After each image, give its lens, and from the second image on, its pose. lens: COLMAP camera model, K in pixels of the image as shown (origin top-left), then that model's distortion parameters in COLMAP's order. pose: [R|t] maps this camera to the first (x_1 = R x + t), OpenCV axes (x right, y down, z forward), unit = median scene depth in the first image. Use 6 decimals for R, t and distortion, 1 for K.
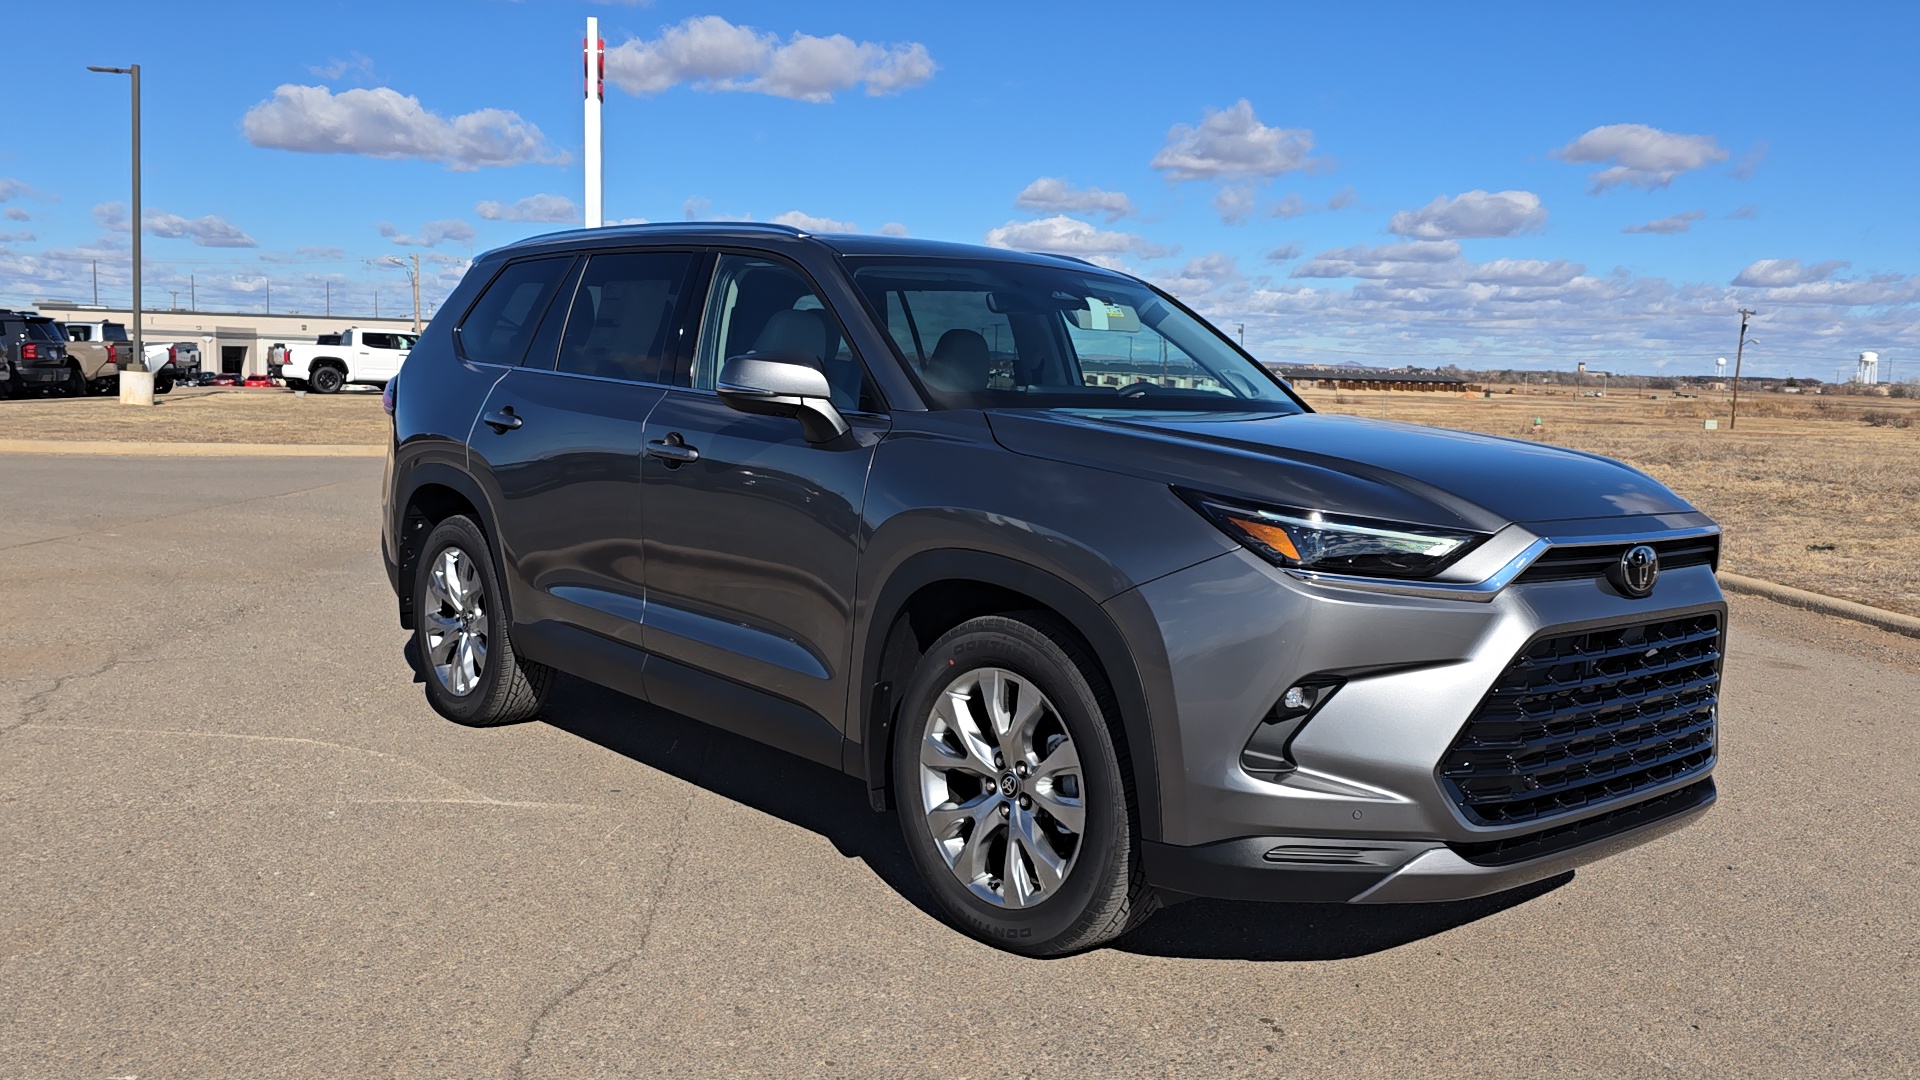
lens RADIAL K [[1600.9, 0, 956.6], [0, 1600.9, 539.4], [0, 0, 1]] dist [-0.013911, 0.018219]
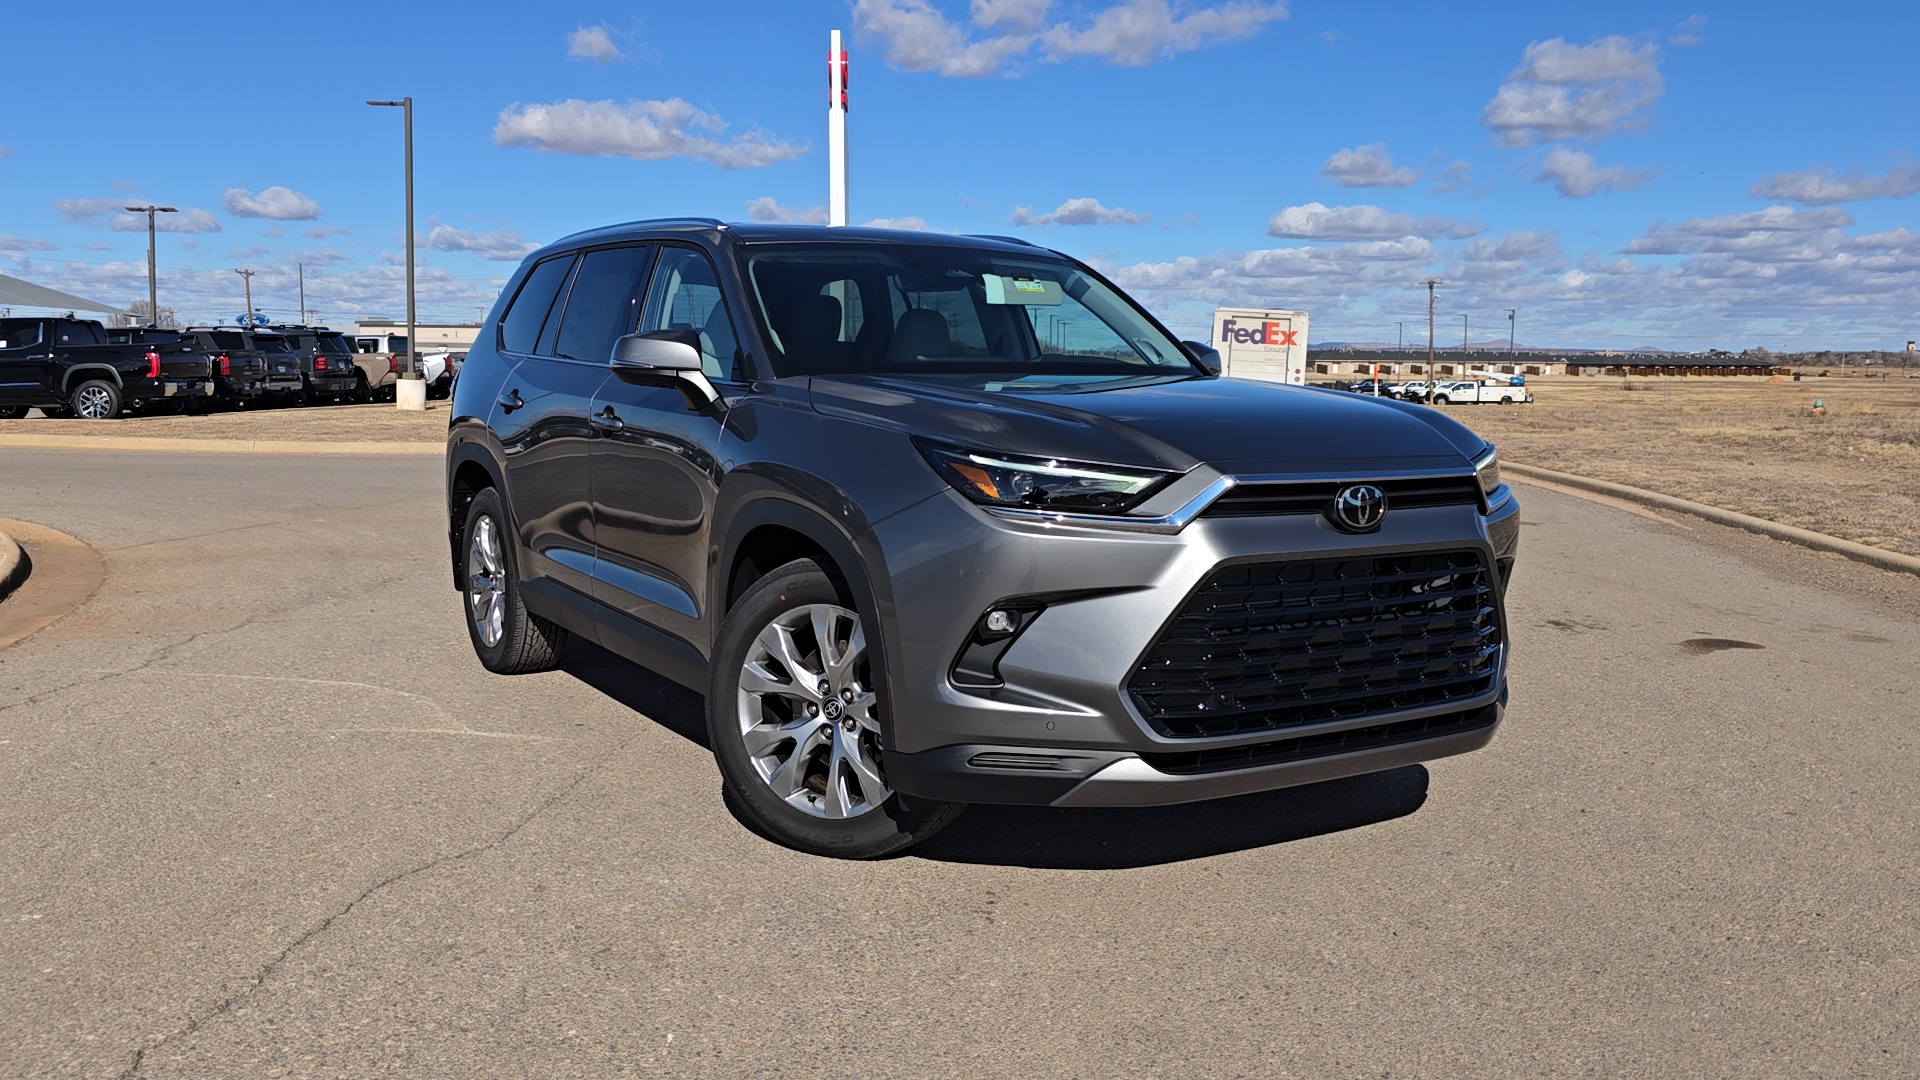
lens RADIAL K [[1600.9, 0, 977.6], [0, 1600.9, 540.2], [0, 0, 1]] dist [-0.013911, 0.018219]
pose [[0.986880, -0.005036, -0.161376, 0.039219], [0.005335, 0.999985, 0.001421, 0.004235], [0.161366, -0.002263, 0.986892, -0.010984]]
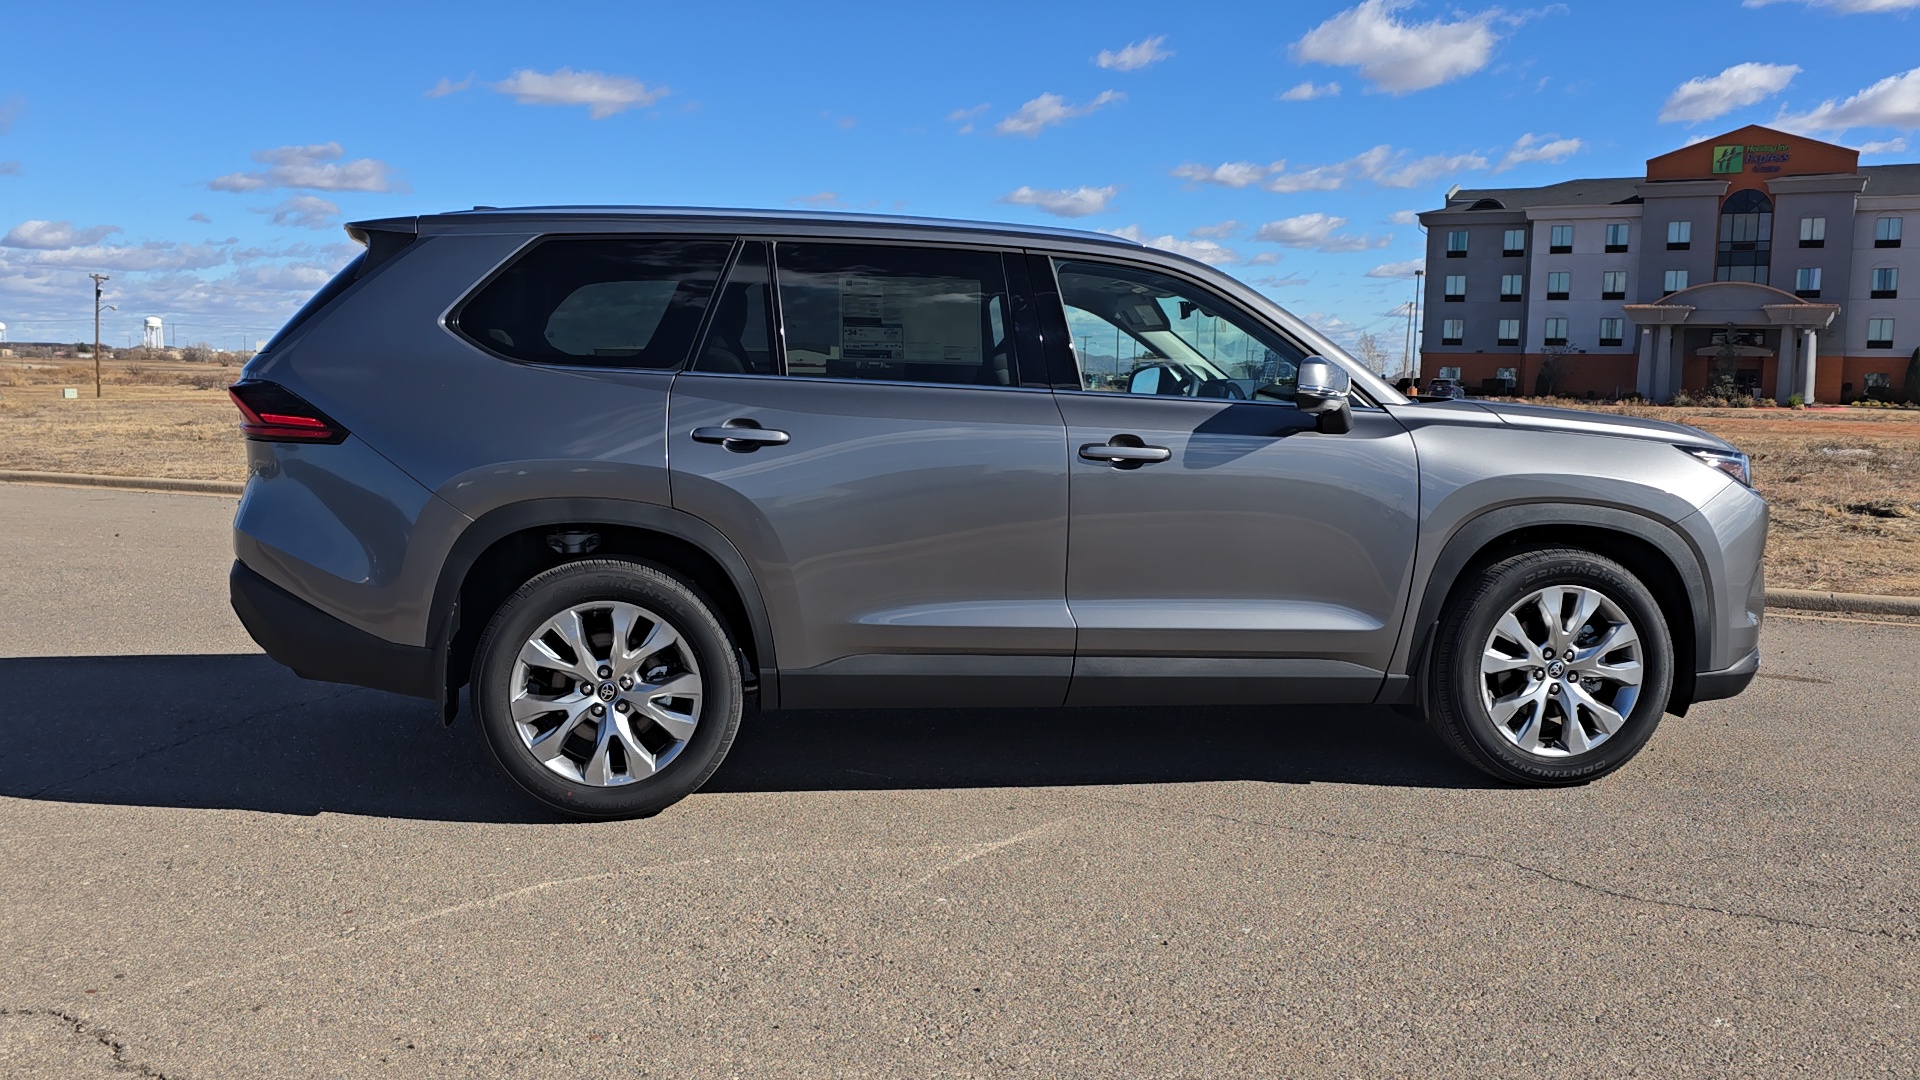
lens RADIAL K [[1600.9, 0, 971.7], [0, 1600.9, 546.6], [0, 0, 1]] dist [-0.013911, 0.018219]
pose [[0.544392, -0.112958, 0.831191, -0.170658], [0.091111, 0.992992, 0.075273, -0.012787], [-0.833868, 0.034753, 0.550868, 0.080513]]
